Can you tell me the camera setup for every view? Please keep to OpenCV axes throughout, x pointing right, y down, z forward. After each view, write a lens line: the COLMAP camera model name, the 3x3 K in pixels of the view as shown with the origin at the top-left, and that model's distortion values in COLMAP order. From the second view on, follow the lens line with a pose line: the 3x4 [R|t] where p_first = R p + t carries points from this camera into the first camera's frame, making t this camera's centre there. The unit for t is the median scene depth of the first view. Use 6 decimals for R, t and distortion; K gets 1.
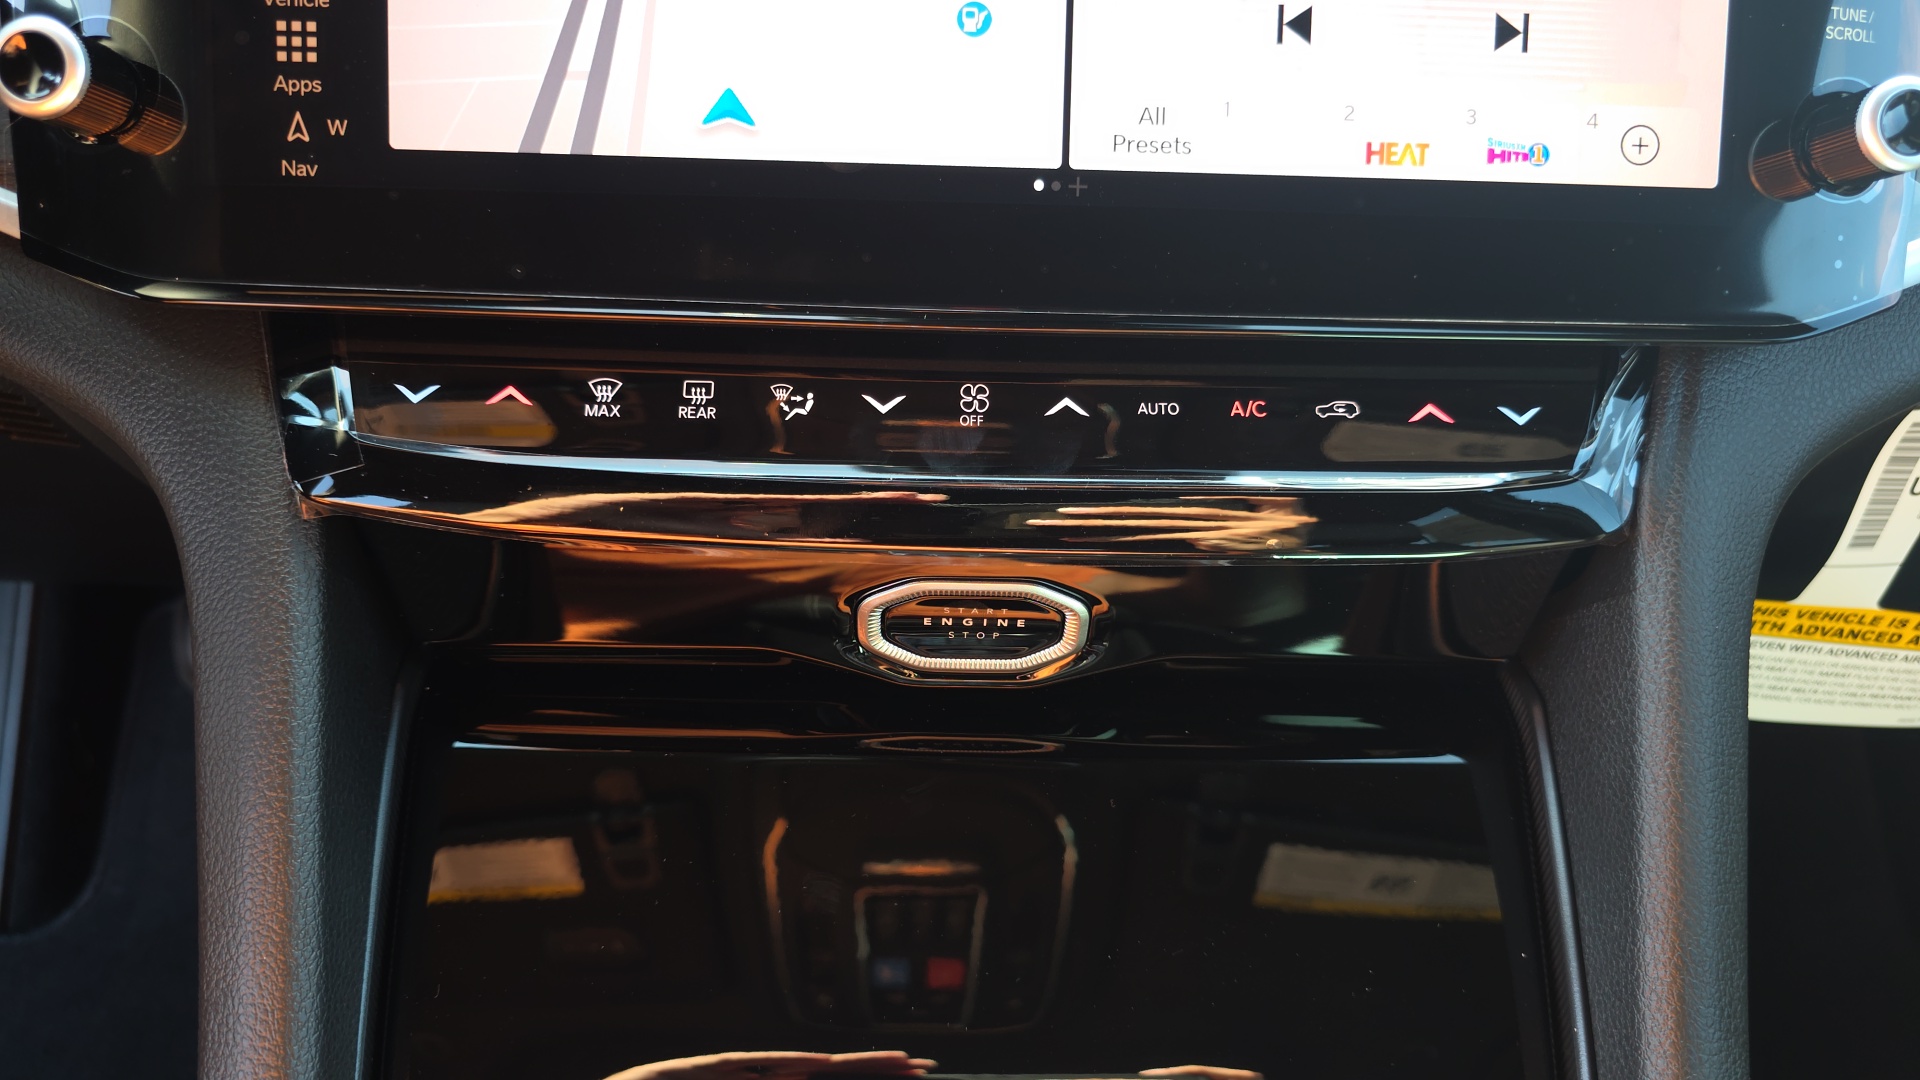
lens RADIAL K [[1315.6, 0, 955.7], [0, 1315.6, 544.7], [0, 0, 1]] dist [0.016812, -0.042496]
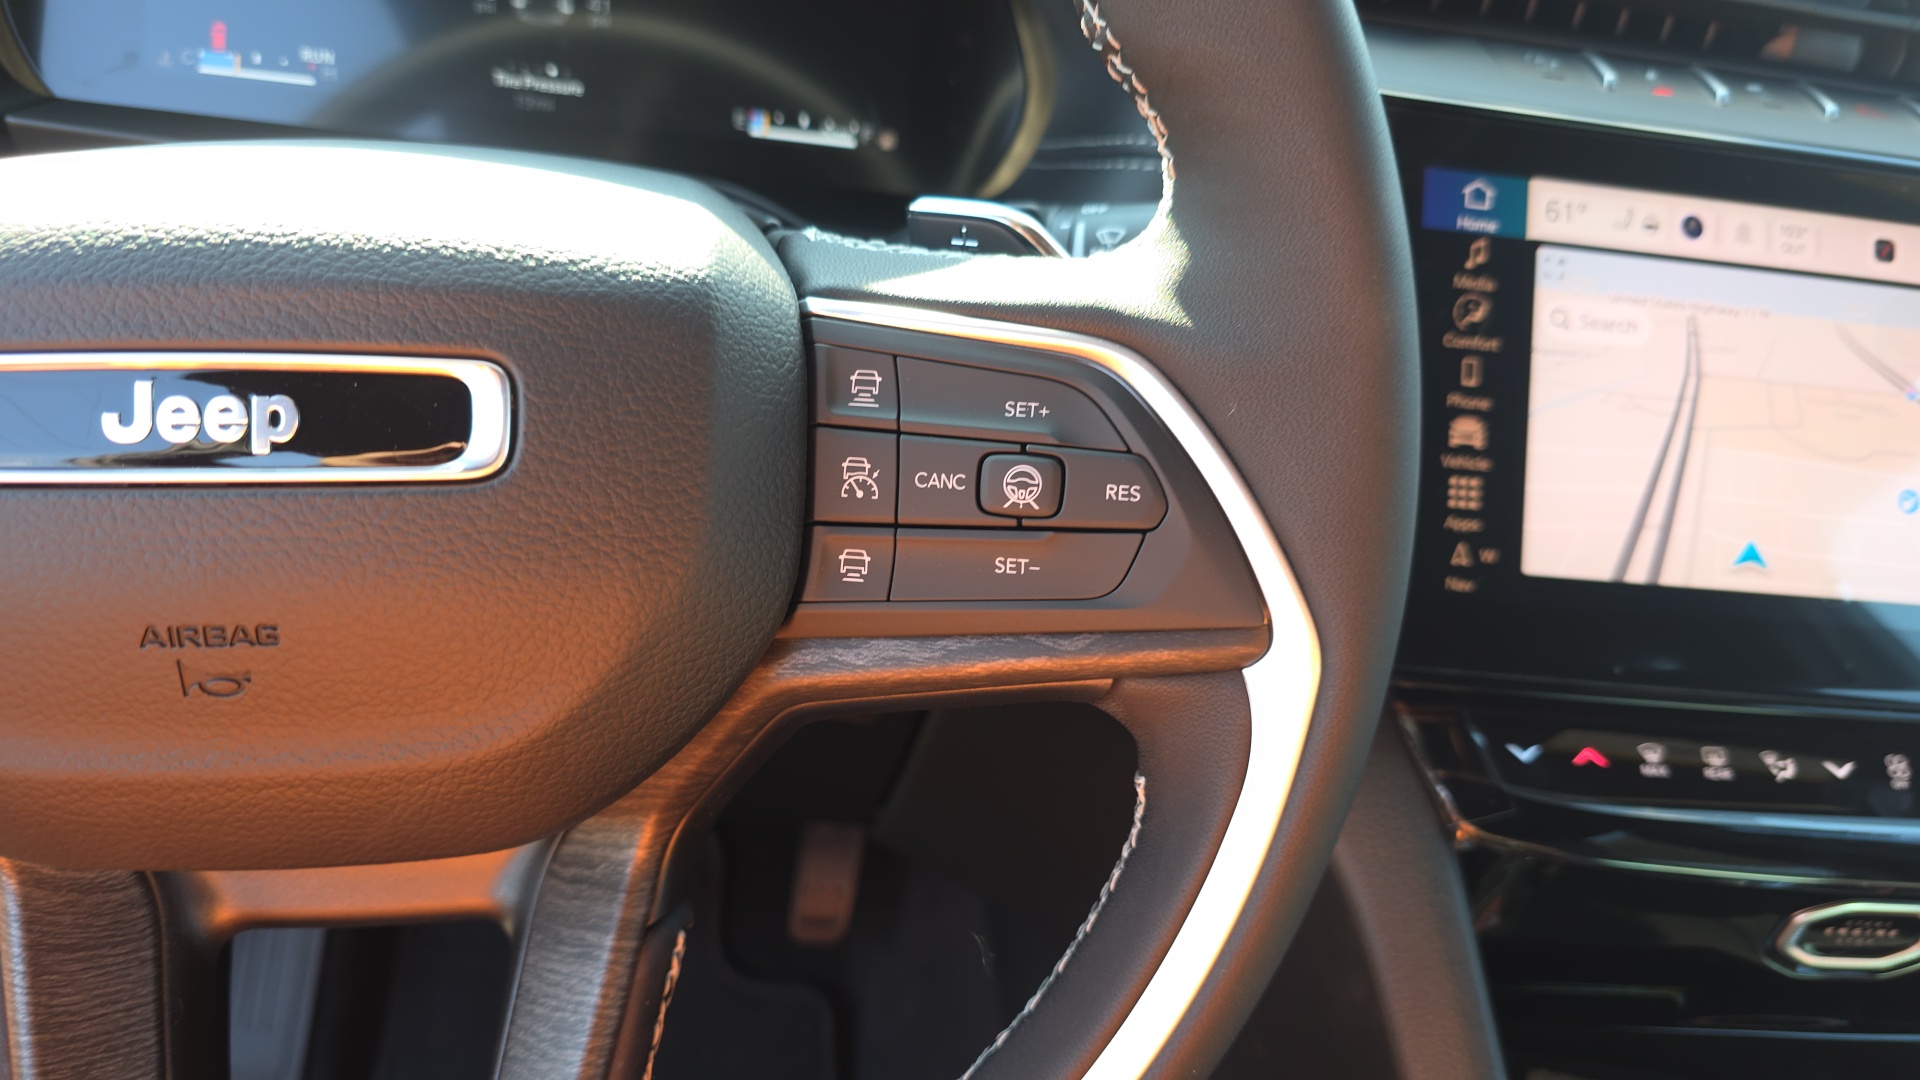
lens RADIAL K [[1315.6, 0, 932.6], [0, 1315.6, 551.9], [0, 0, 1]] dist [0.016812, -0.042496]
pose [[0.994906, 0.050051, 0.087504, -1.125718], [-0.037574, 0.989604, -0.138821, -0.108088], [-0.093542, 0.134825, 0.986444, -0.278165]]
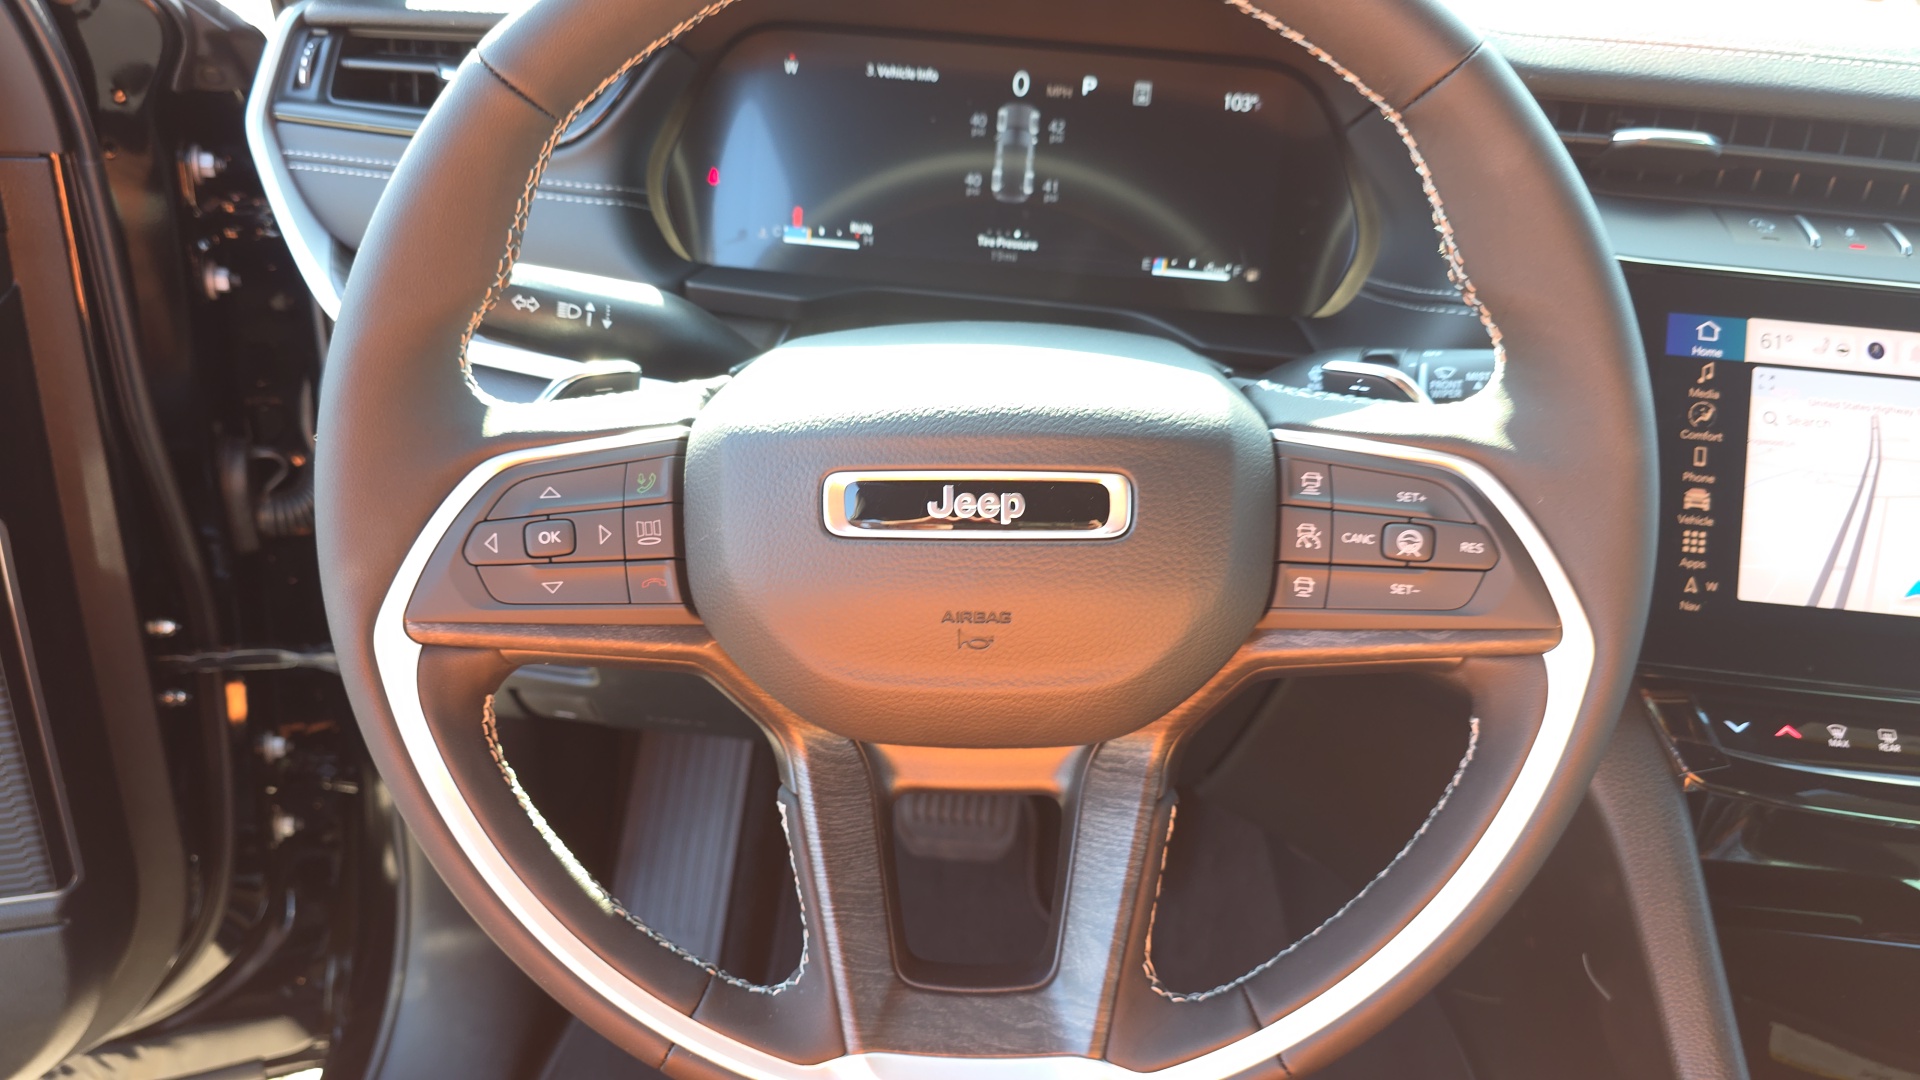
lens RADIAL K [[1315.6, 0, 933.8], [0, 1315.6, 551.6], [0, 0, 1]] dist [0.016812, -0.042496]
pose [[0.995174, 0.067255, -0.071454, -1.423379], [-0.076540, 0.987698, -0.136363, -0.018717], [0.061404, 0.141174, 0.988079, -0.943909]]
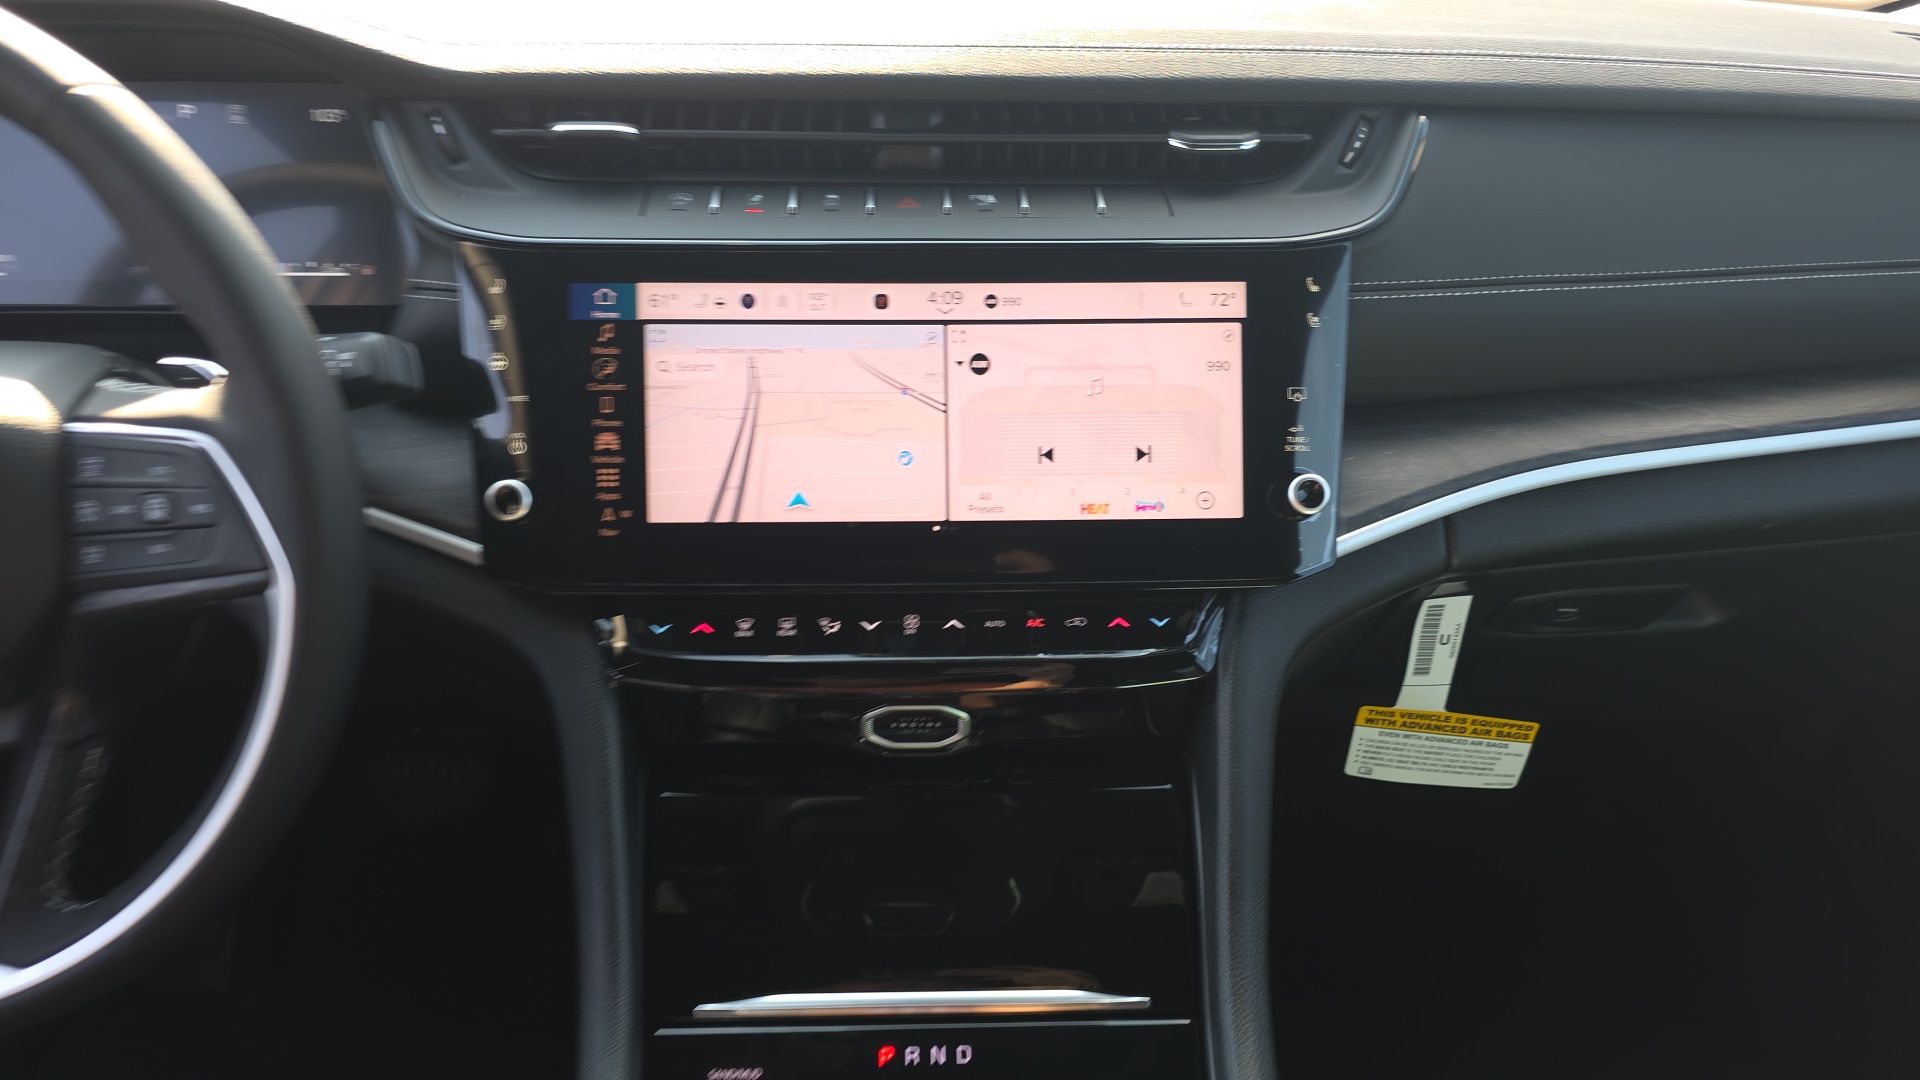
lens RADIAL K [[1315.6, 0, 993.6], [0, 1315.6, 596.7], [0, 0, 1]] dist [0.016812, -0.042496]
pose [[0.999405, -0.031444, 0.014153, 0.124262], [0.032479, 0.996262, -0.080048, 0.027764], [-0.011583, 0.080460, 0.996691, -1.229599]]
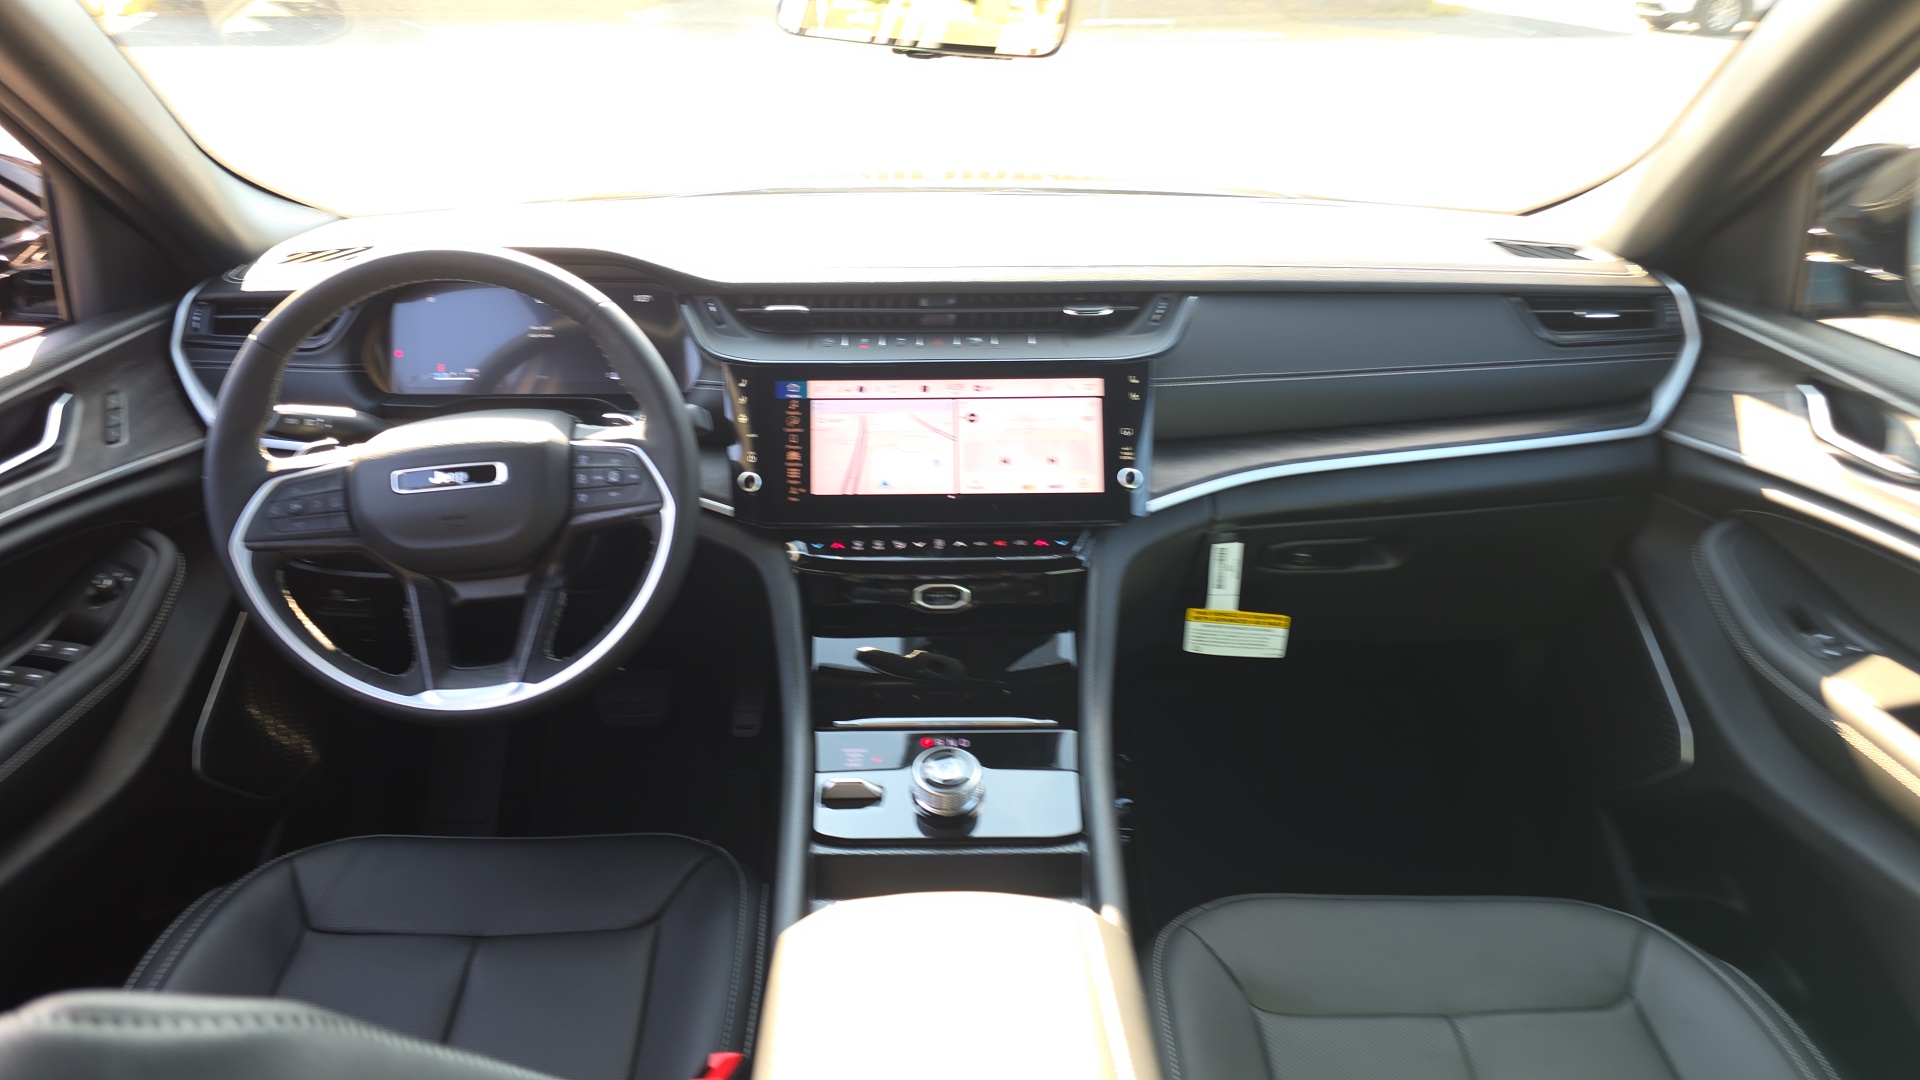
lens RADIAL K [[1315.6, 0, 990.4], [0, 1315.6, 530.0], [0, 0, 1]] dist [0.016812, -0.042496]
pose [[0.999364, -0.035002, -0.006883, 0.224772], [0.032897, 0.978922, -0.201568, 0.770197], [0.013794, 0.201214, 0.979450, -3.470452]]
